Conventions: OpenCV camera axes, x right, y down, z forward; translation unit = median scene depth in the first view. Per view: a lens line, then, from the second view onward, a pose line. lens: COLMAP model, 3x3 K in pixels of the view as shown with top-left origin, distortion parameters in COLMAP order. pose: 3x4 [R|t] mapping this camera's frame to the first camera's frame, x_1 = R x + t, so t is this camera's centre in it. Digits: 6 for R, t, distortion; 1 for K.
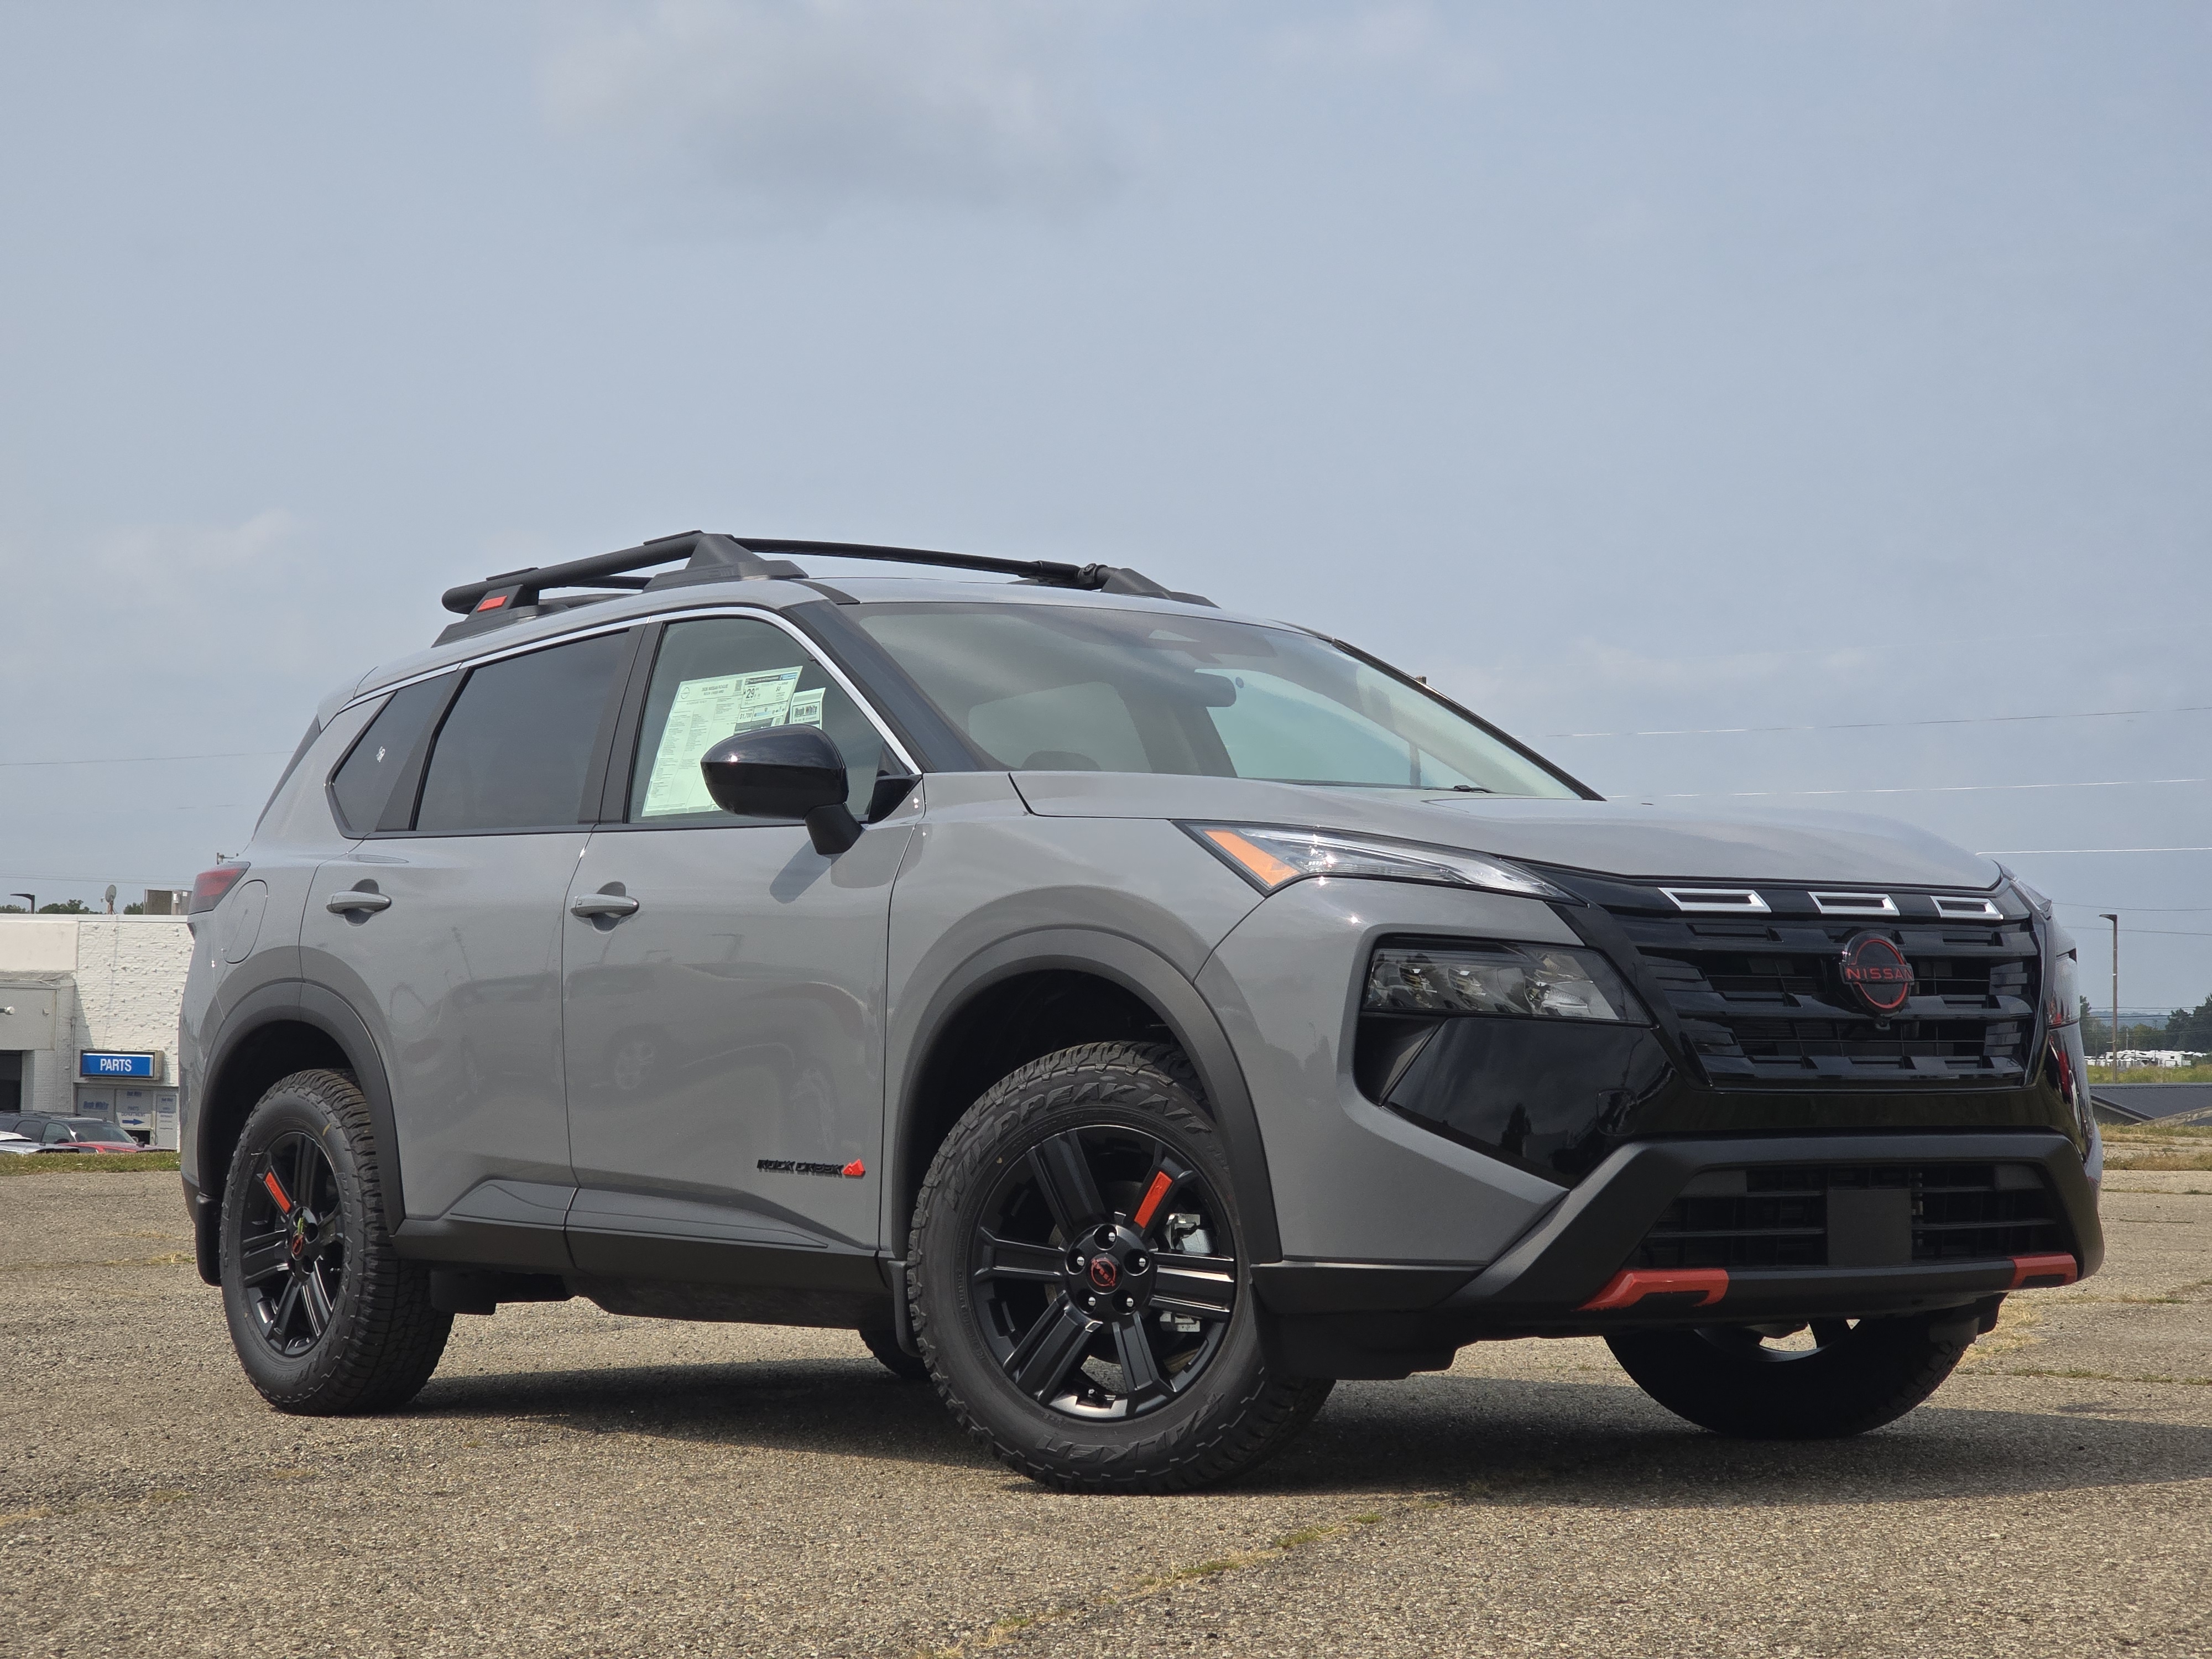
lens RADIAL K [[4414.2, 0, 1106.5], [0, 4414.2, 826.8], [0, 0, 1]] dist [-0.070009, 0.000000]
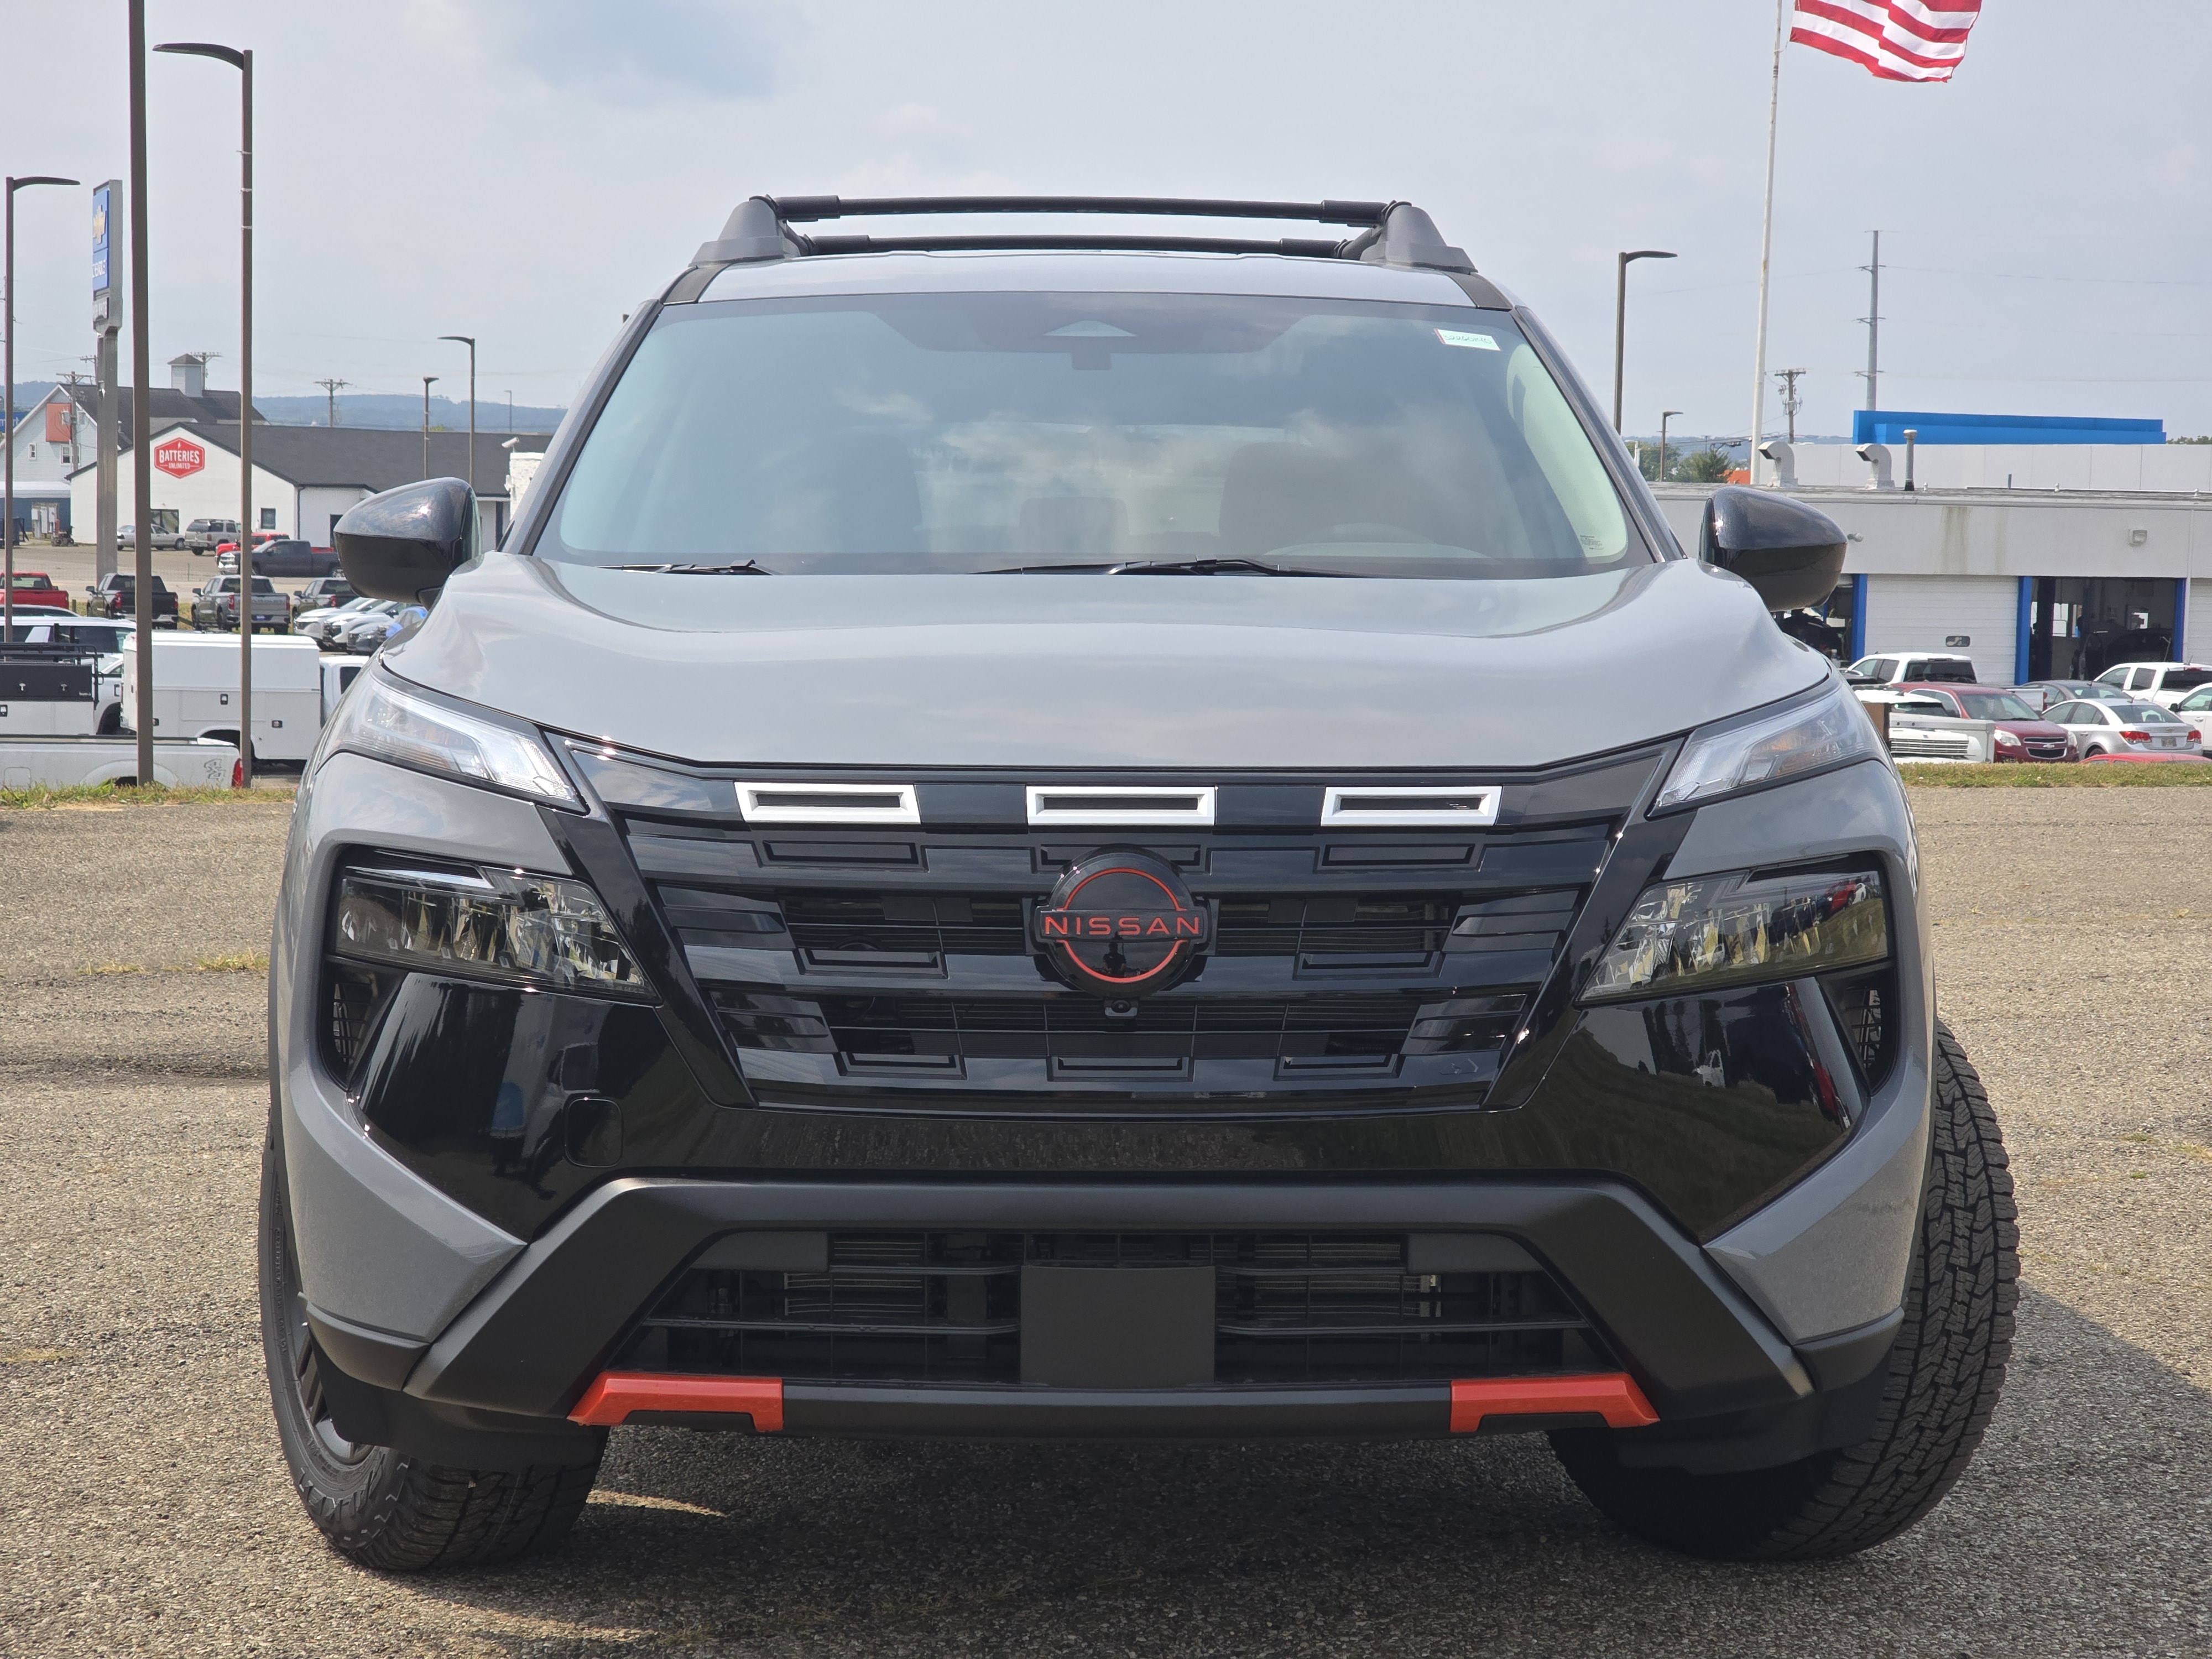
lens RADIAL K [[4414.2, 0, 1105.7], [0, 4414.2, 833.4], [0, 0, 1]] dist [-0.070009, 0.000000]
pose [[0.812162, 0.042482, -0.581883, 0.538286], [0.021923, 0.994419, 0.103200, -0.043606], [0.583020, -0.096572, 0.806698, 0.504921]]
